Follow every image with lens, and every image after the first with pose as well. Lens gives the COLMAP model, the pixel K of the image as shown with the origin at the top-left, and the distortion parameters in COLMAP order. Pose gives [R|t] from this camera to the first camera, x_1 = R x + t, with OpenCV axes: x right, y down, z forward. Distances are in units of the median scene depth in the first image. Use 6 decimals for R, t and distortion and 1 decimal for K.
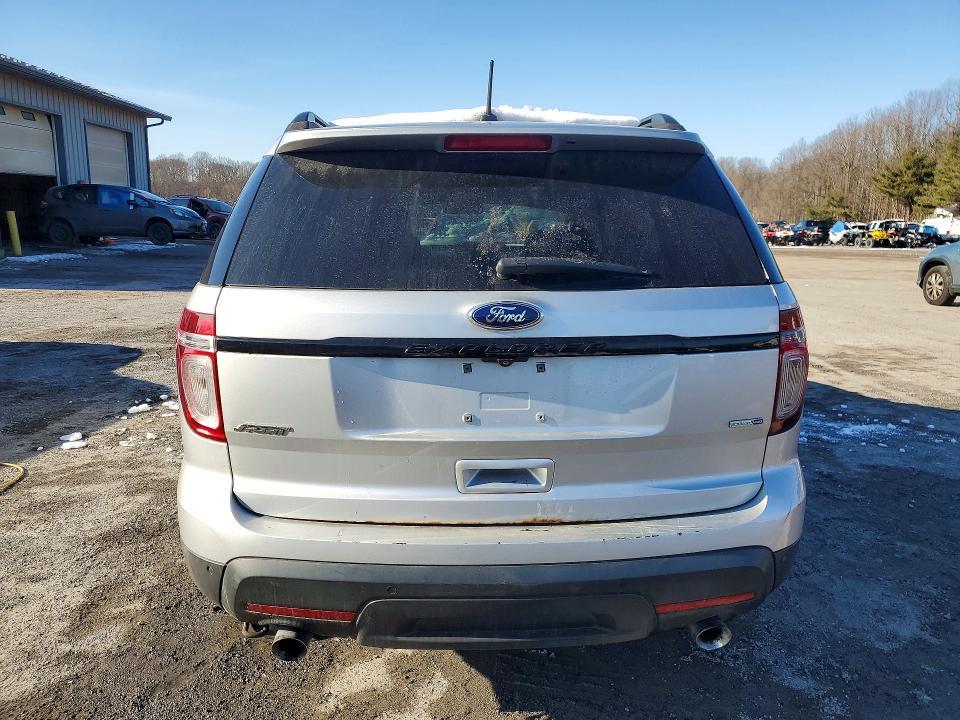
lens RADIAL K [[755.5, 0, 480.0], [0, 755.5, 360.0], [0, 0, 1]] dist [0.001721, 0.040209]
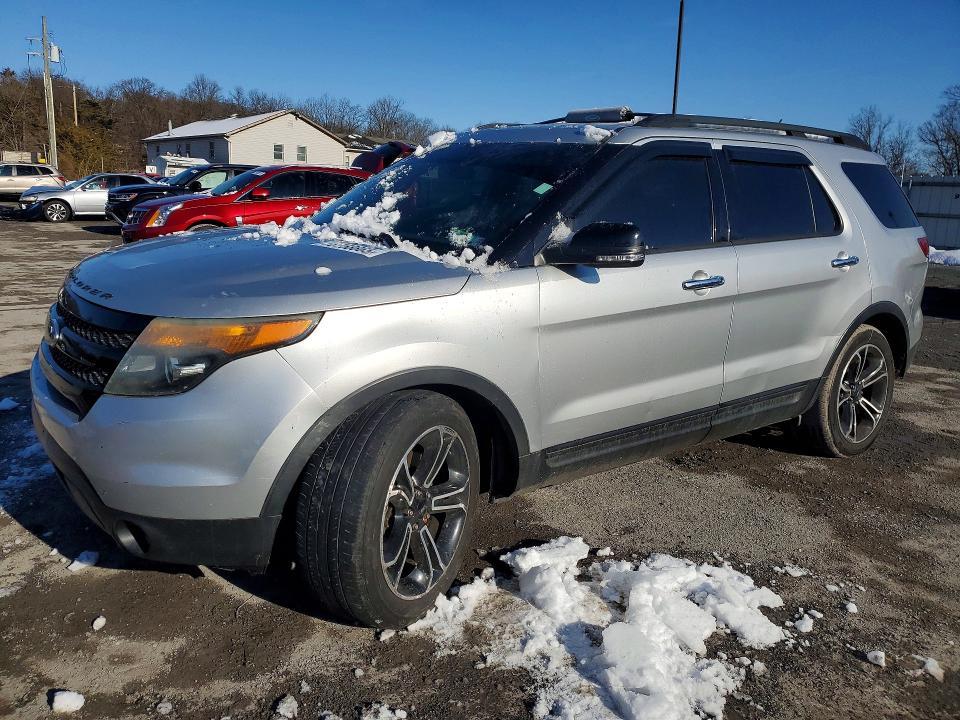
lens RADIAL K [[707.4, 0, 480.0], [0, 707.4, 360.0], [0, 0, 1]] dist [0.008056, 0.007299]
pose [[-0.537525, -0.215221, 0.815320, -0.080705], [0.134007, 0.932791, 0.334579, -0.033776], [-0.832532, 0.289103, -0.472557, 0.175971]]
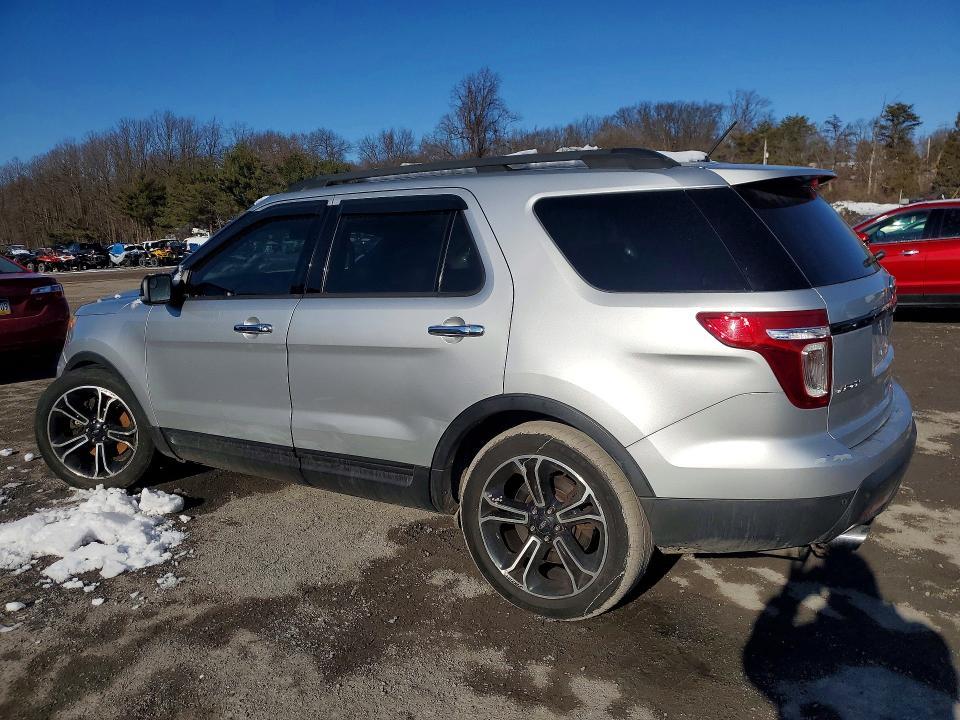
lens RADIAL K [[755.5, 0, 480.0], [0, 755.5, 360.0], [0, 0, 1]] dist [0.001721, 0.040209]
pose [[0.569026, -0.173513, 0.803805, -0.089208], [0.195538, 0.977998, 0.072691, -0.009407], [-0.798733, 0.115811, 0.590435, 0.036150]]
